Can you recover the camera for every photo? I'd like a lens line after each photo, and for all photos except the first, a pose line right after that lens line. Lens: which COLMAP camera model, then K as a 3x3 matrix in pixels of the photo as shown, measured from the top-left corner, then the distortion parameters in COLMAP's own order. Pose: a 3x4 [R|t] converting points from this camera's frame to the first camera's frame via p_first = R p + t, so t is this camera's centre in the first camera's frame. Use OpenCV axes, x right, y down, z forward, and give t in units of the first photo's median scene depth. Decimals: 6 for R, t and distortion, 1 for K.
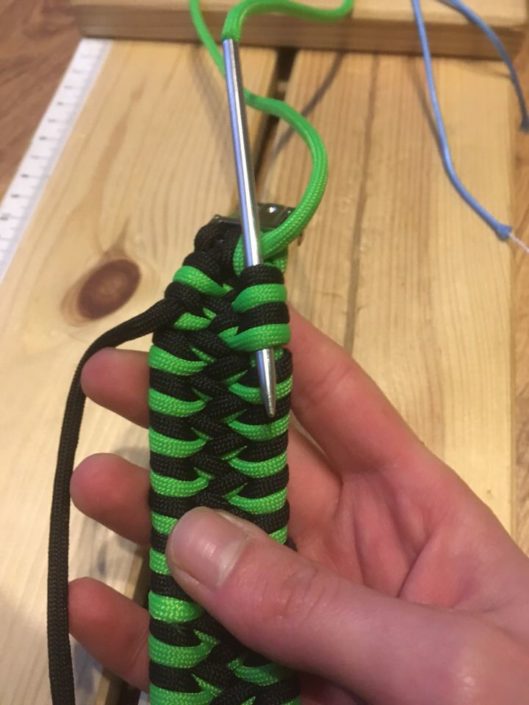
lens RADIAL K [[611.3, 0, 270.1], [0, 611.3, 351.5], [0, 0, 1]] dist [0.042485, -0.092698]
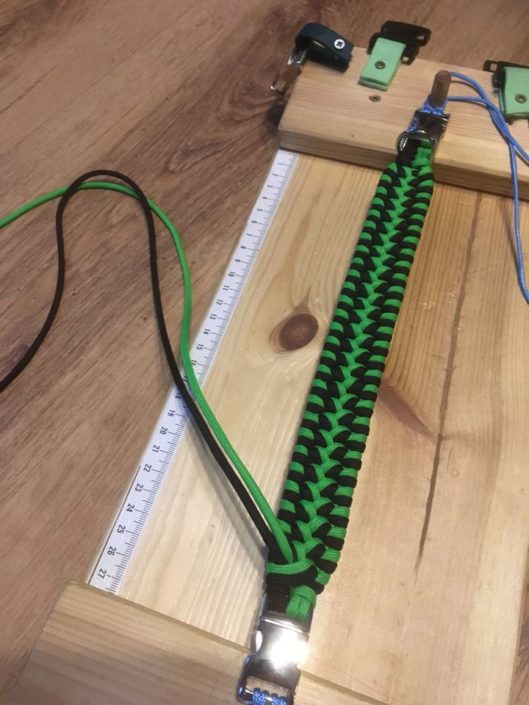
lens RADIAL K [[611.3, 0, 264.6], [0, 611.3, 350.1], [0, 0, 1]] dist [0.042485, -0.092698]
pose [[0.988813, 0.145514, -0.032769, -0.277521], [-0.145481, 0.989355, 0.003378, -0.045759], [0.032912, 0.001427, 0.999457, -0.577315]]
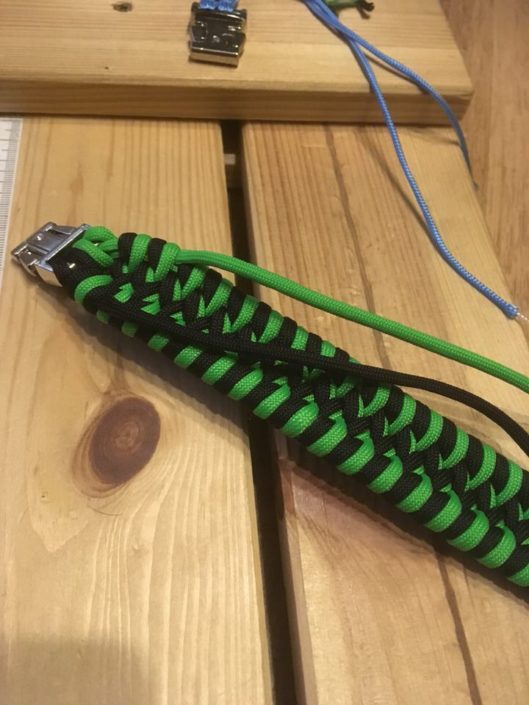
lens RADIAL K [[611.3, 0, 263.5], [0, 611.3, 356.2], [0, 0, 1]] dist [0.042485, -0.092698]
pose [[0.946299, -0.150273, 0.286244, -0.291813], [0.151341, 0.988308, 0.018521, -0.191493], [-0.285680, 0.025794, 0.957978, 0.148443]]
